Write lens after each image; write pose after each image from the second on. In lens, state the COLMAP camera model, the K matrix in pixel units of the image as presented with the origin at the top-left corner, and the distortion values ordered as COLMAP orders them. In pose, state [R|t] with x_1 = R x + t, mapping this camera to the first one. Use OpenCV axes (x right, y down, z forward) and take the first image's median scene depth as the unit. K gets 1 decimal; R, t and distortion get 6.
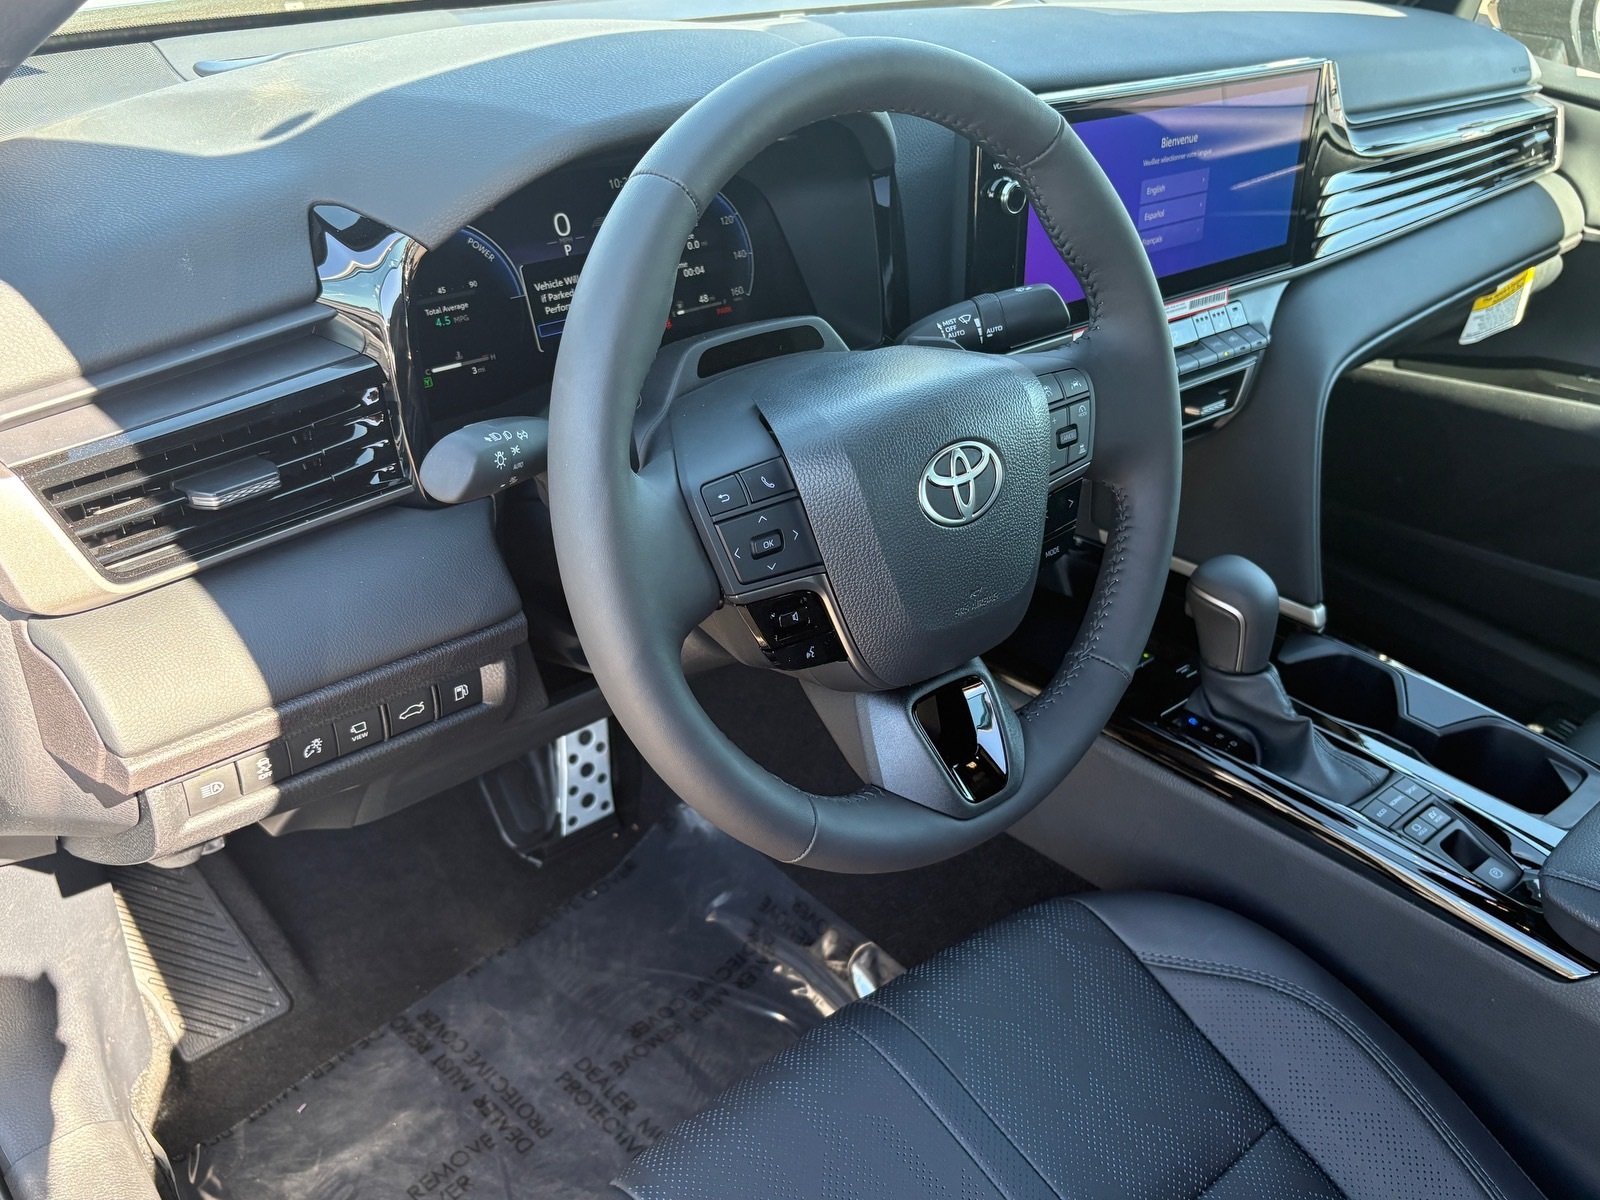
lens RADIAL K [[1407.9, 0, 800.0], [0, 1407.9, 600.0], [0, 0, 1]] dist [0.002651, 0.012473]
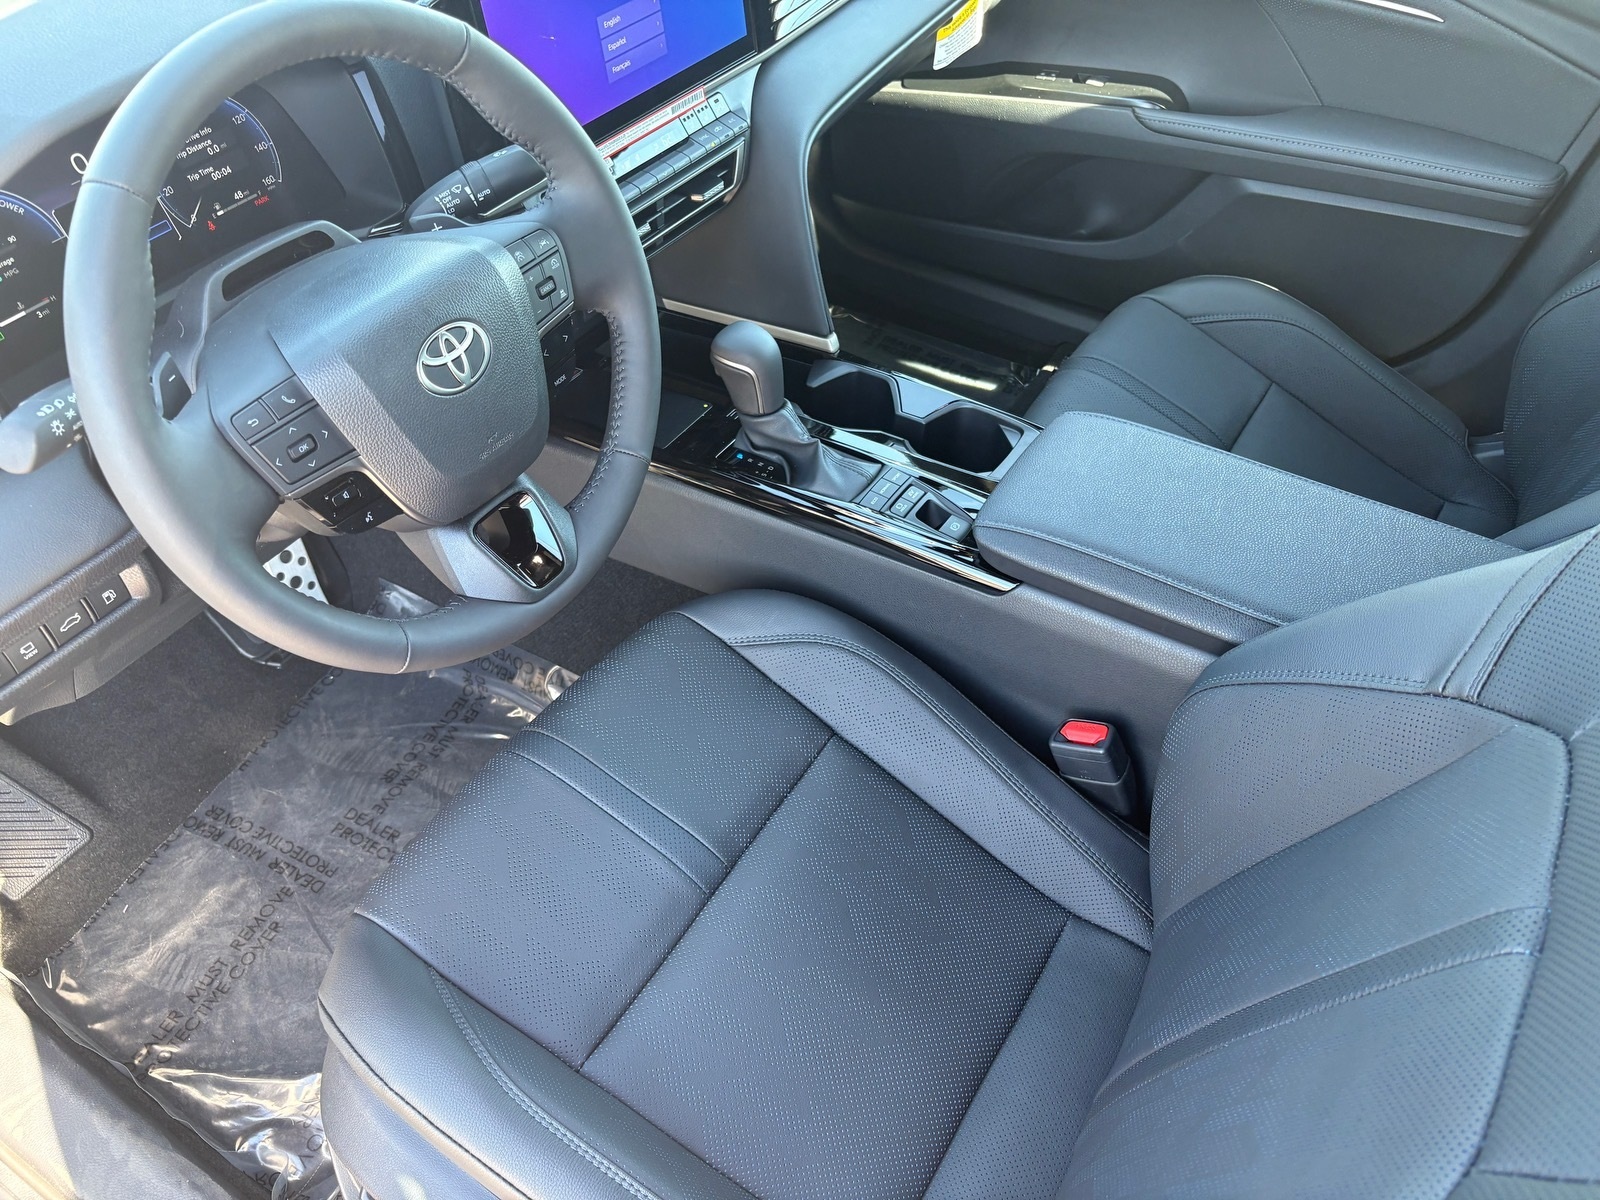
lens RADIAL K [[1226.1, 0, 800.0], [0, 1226.1, 600.0], [0, 0, 1]] dist [0.061419, -0.088397]
pose [[0.958030, -0.240265, 0.156370, 0.114426], [0.195720, 0.946764, 0.255601, -0.061420], [-0.209457, -0.214269, 0.954053, -0.108681]]
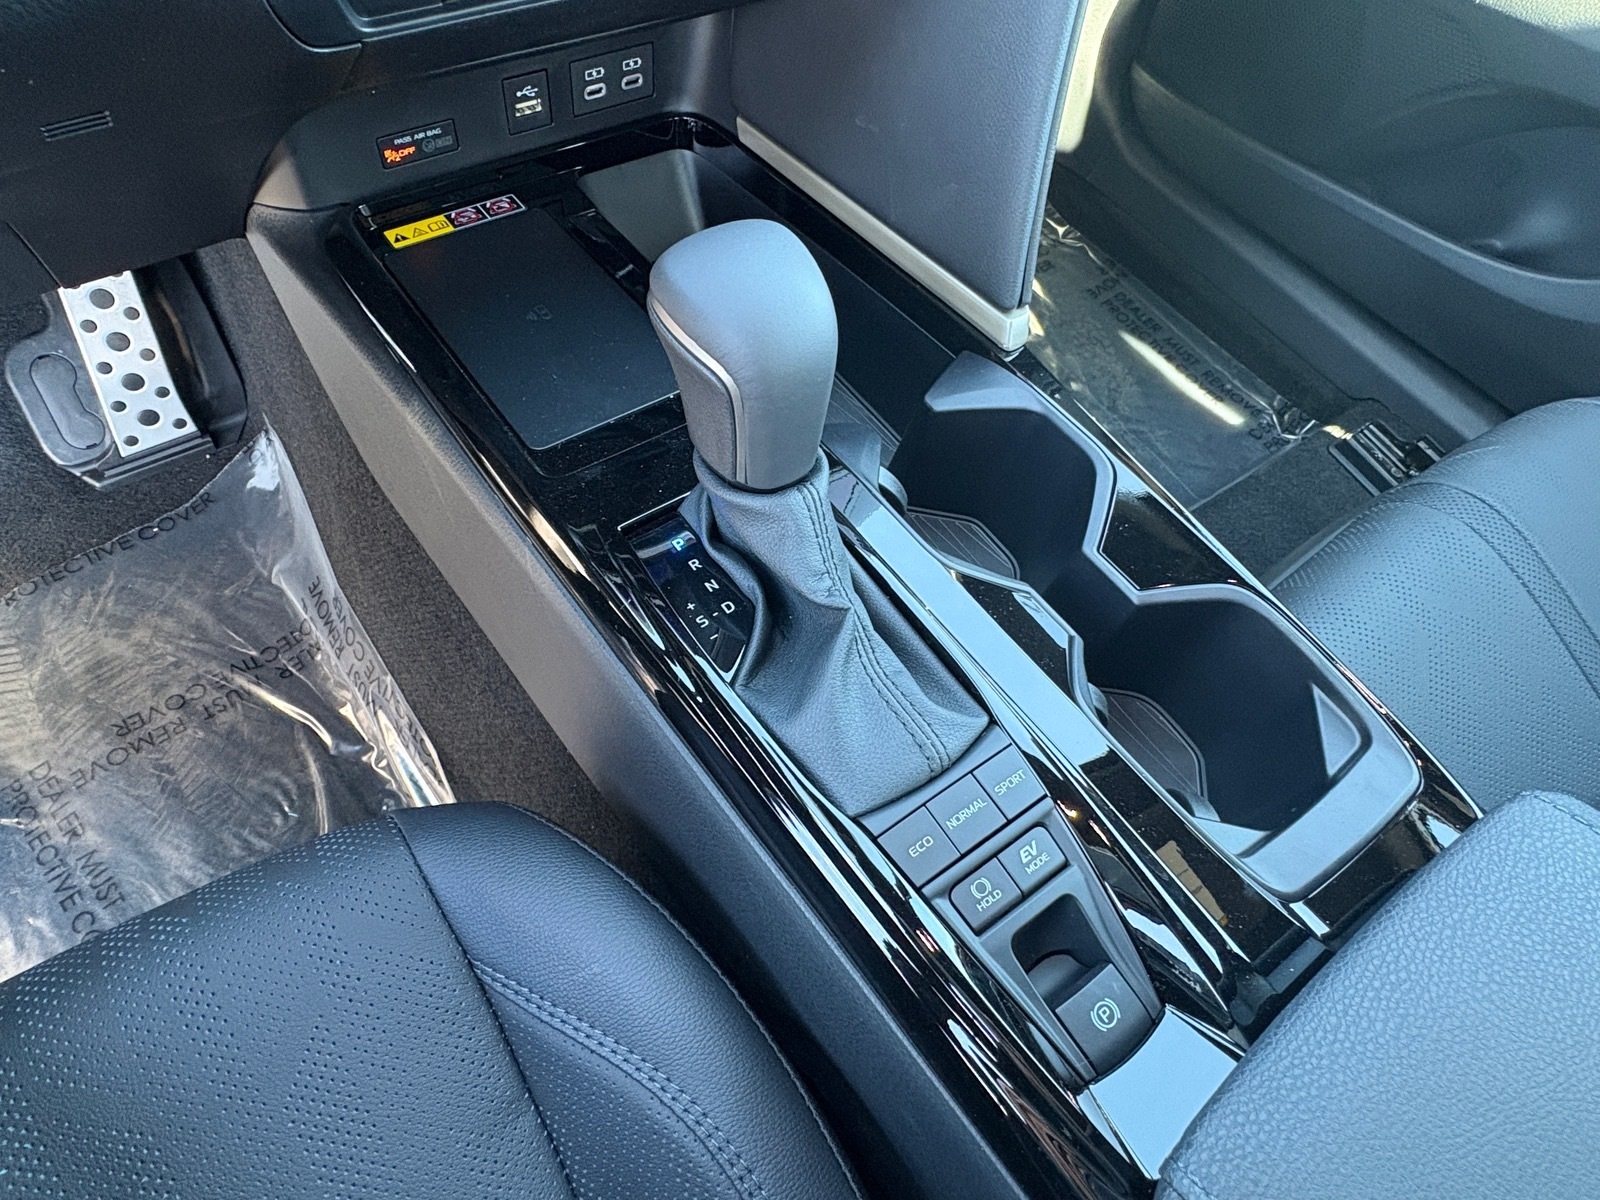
lens RADIAL K [[936.6, 0, 772.2], [0, 936.6, 604.9], [0, 0, 1]] dist [0.001752, 0.000671]
pose [[0.993226, 0.115478, -0.012902, 0.298144], [-0.097904, 0.891490, 0.442334, -0.049439], [0.062582, -0.438075, 0.896757, 0.622859]]
